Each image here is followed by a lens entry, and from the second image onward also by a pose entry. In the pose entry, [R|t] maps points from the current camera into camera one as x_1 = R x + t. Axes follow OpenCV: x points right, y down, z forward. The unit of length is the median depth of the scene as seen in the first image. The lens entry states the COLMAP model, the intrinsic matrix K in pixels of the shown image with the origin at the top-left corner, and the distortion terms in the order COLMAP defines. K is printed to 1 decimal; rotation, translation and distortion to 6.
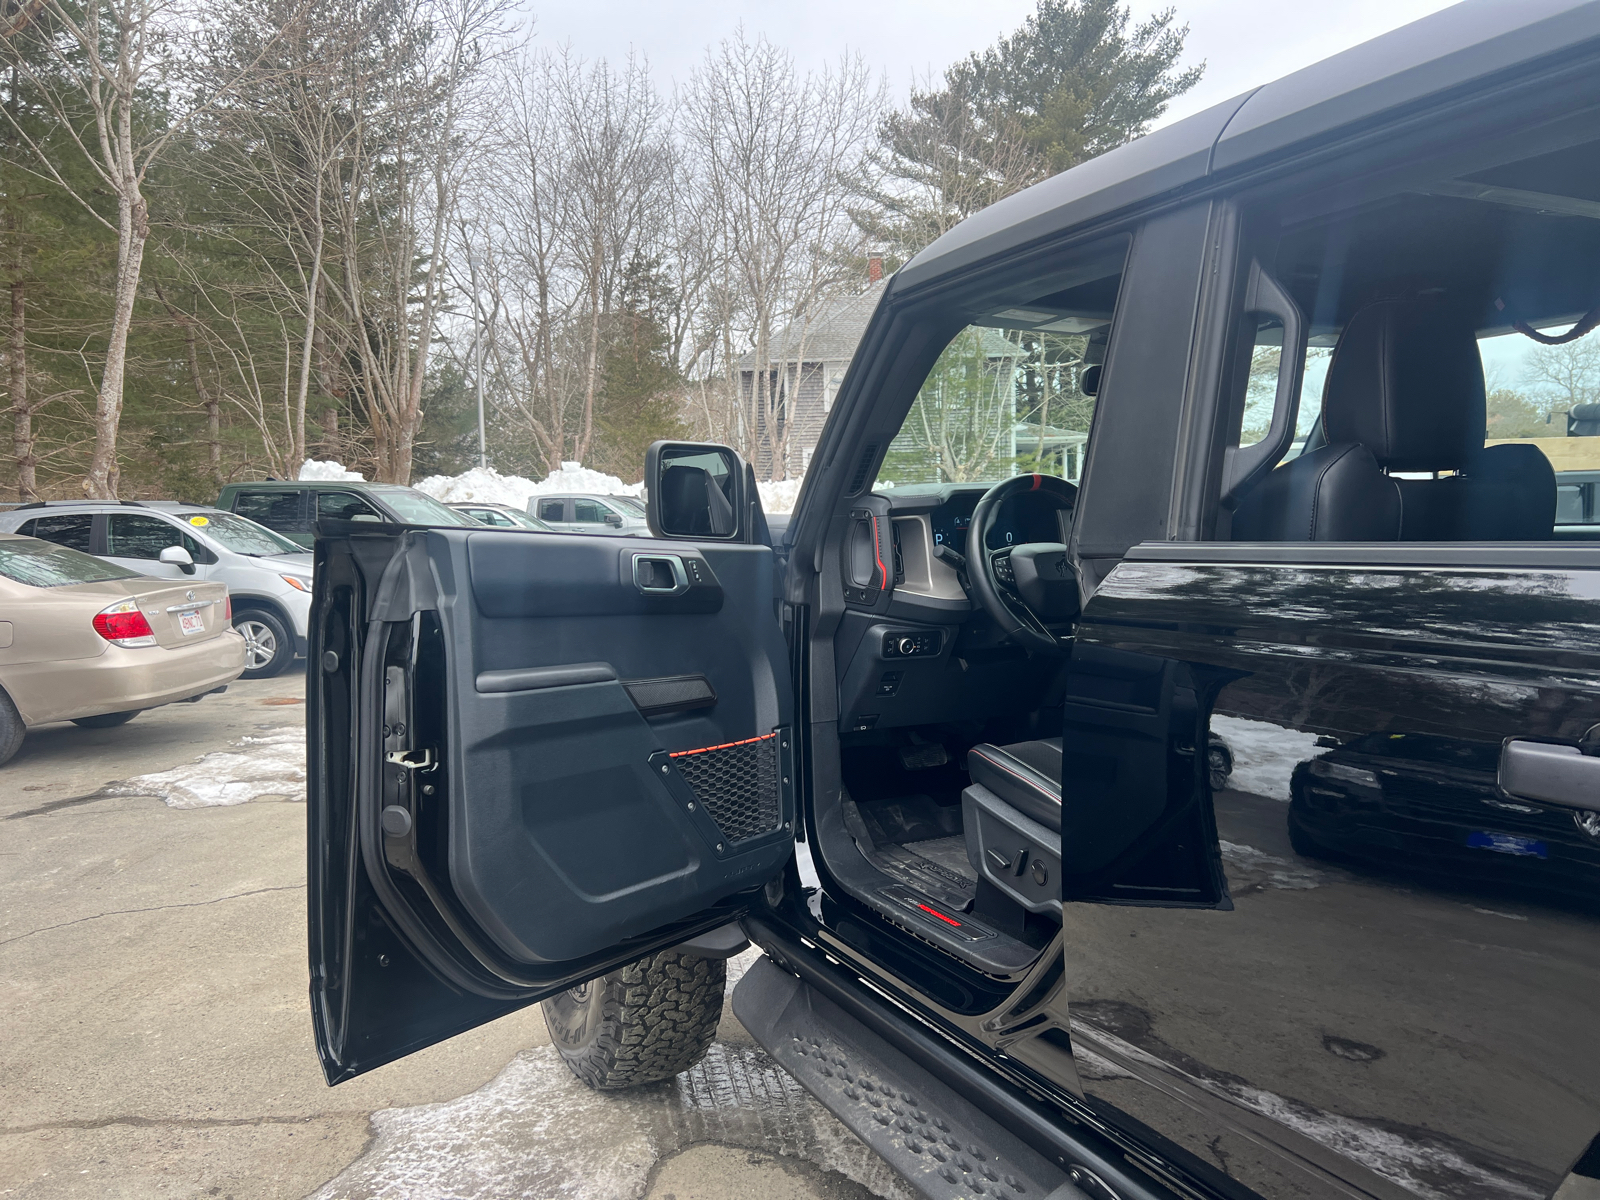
lens RADIAL K [[1202.9, 0, 801.0], [0, 1202.9, 609.9], [0, 0, 1]] dist [0.049714, -0.052972]
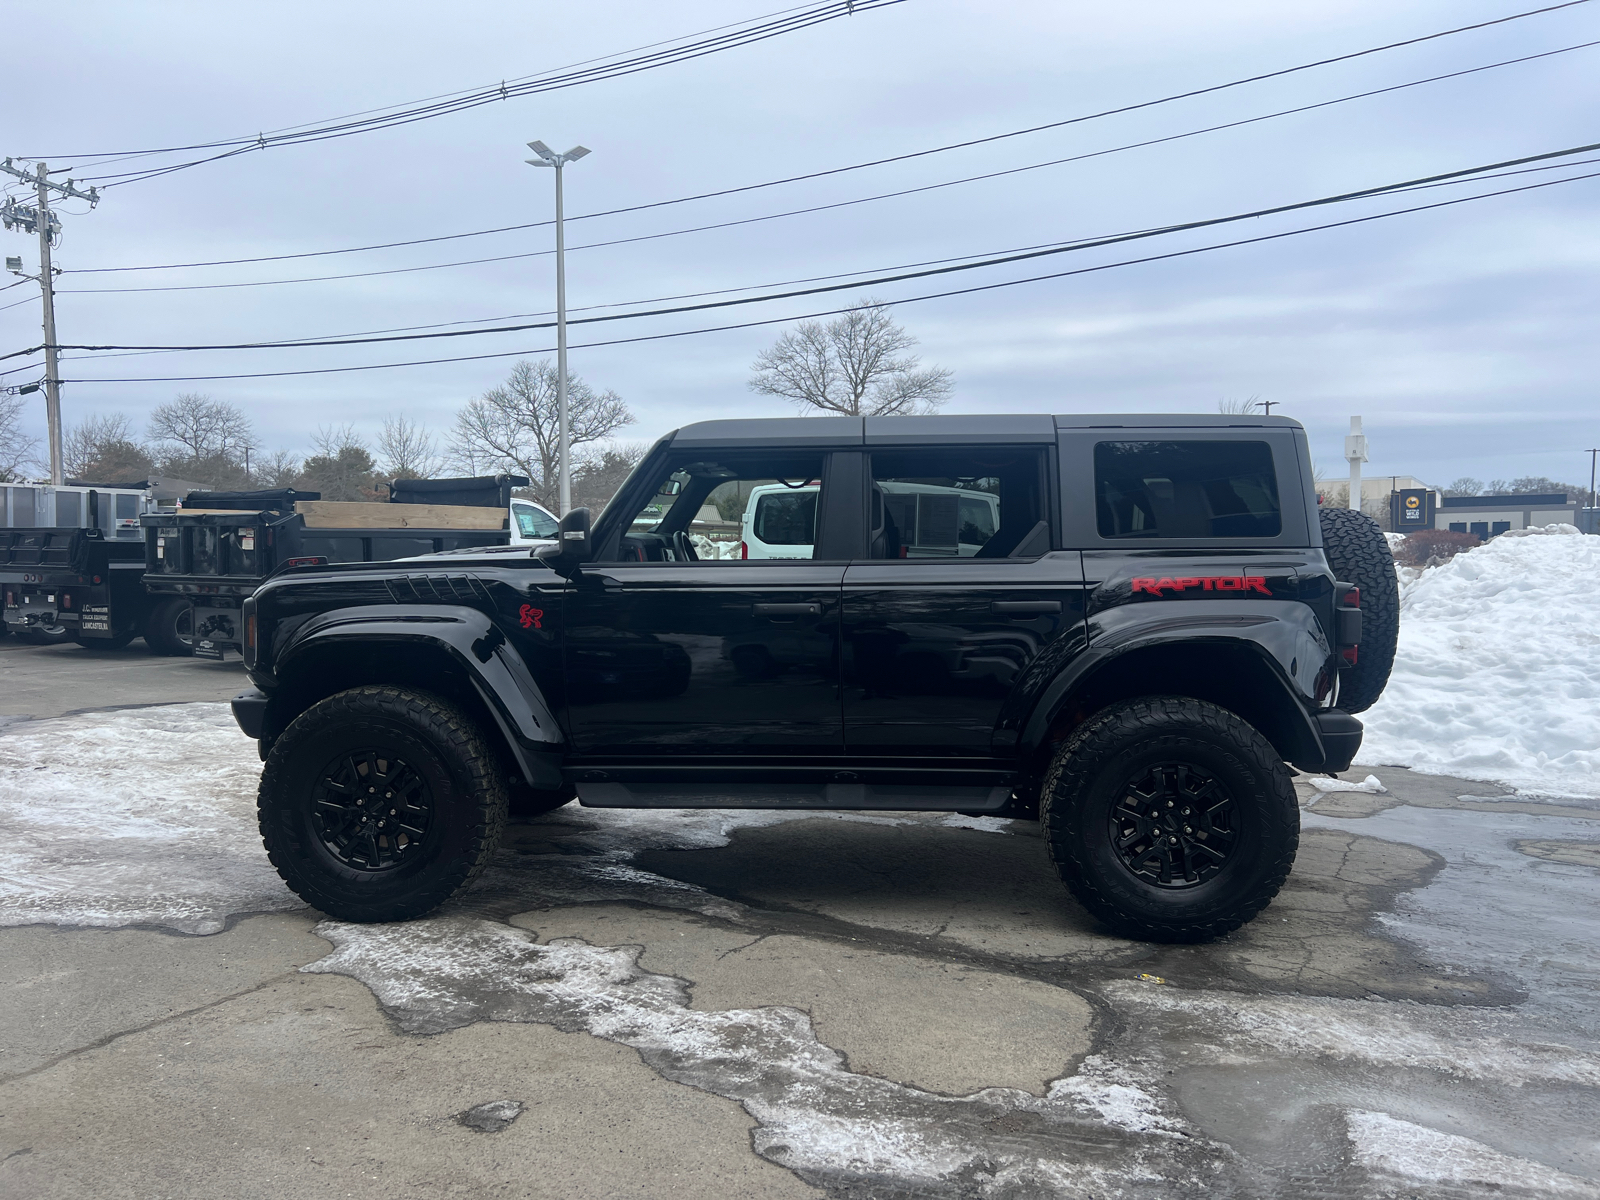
lens RADIAL K [[1202.9, 0, 812.2], [0, 1202.9, 603.5], [0, 0, 1]] dist [0.049714, -0.052972]
pose [[0.496060, -0.016896, 0.868124, -0.104912], [0.056158, 0.998342, -0.012659, 0.003859], [-0.866470, 0.055032, 0.496186, -0.019148]]
